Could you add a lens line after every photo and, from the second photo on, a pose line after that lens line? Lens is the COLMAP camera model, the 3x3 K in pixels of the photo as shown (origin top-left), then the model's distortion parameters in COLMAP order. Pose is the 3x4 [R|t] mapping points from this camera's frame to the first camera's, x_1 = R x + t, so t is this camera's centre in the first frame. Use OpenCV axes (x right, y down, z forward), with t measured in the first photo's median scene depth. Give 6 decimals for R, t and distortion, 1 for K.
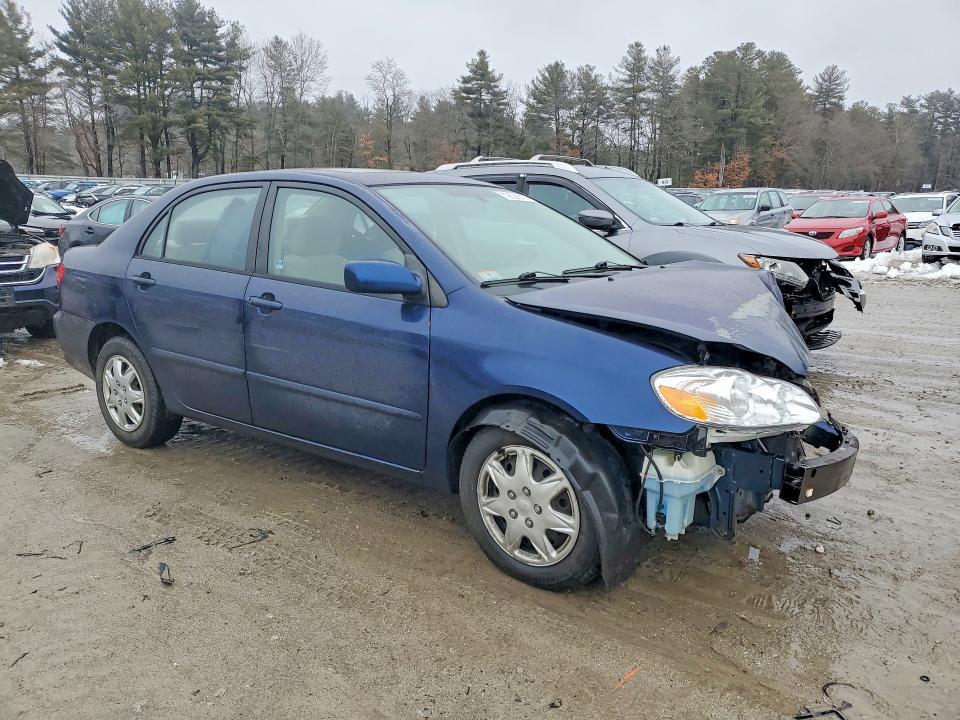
lens RADIAL K [[774.4, 0, 484.2], [0, 774.4, 357.1], [0, 0, 1]] dist [-0.000357, 0.030320]
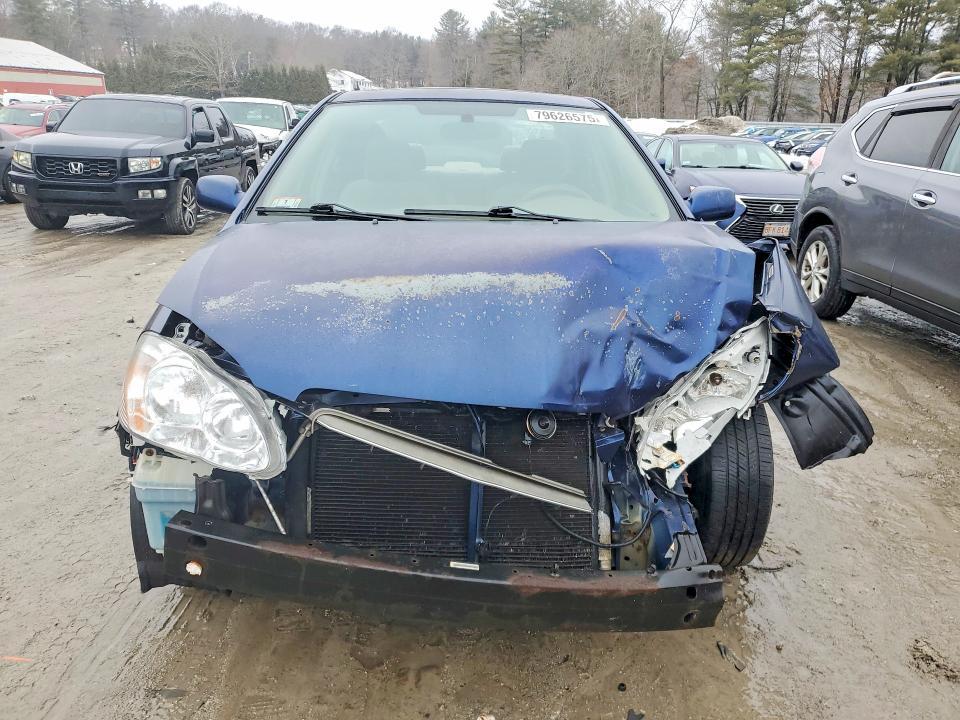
lens RADIAL K [[774.4, 0, 483.1], [0, 774.4, 362.2], [0, 0, 1]] dist [-0.000357, 0.030320]
pose [[0.589519, 0.234630, -0.772927, 0.088356], [-0.181512, 0.970891, 0.156283, -0.009868], [0.787096, 0.048164, 0.614947, 0.055520]]
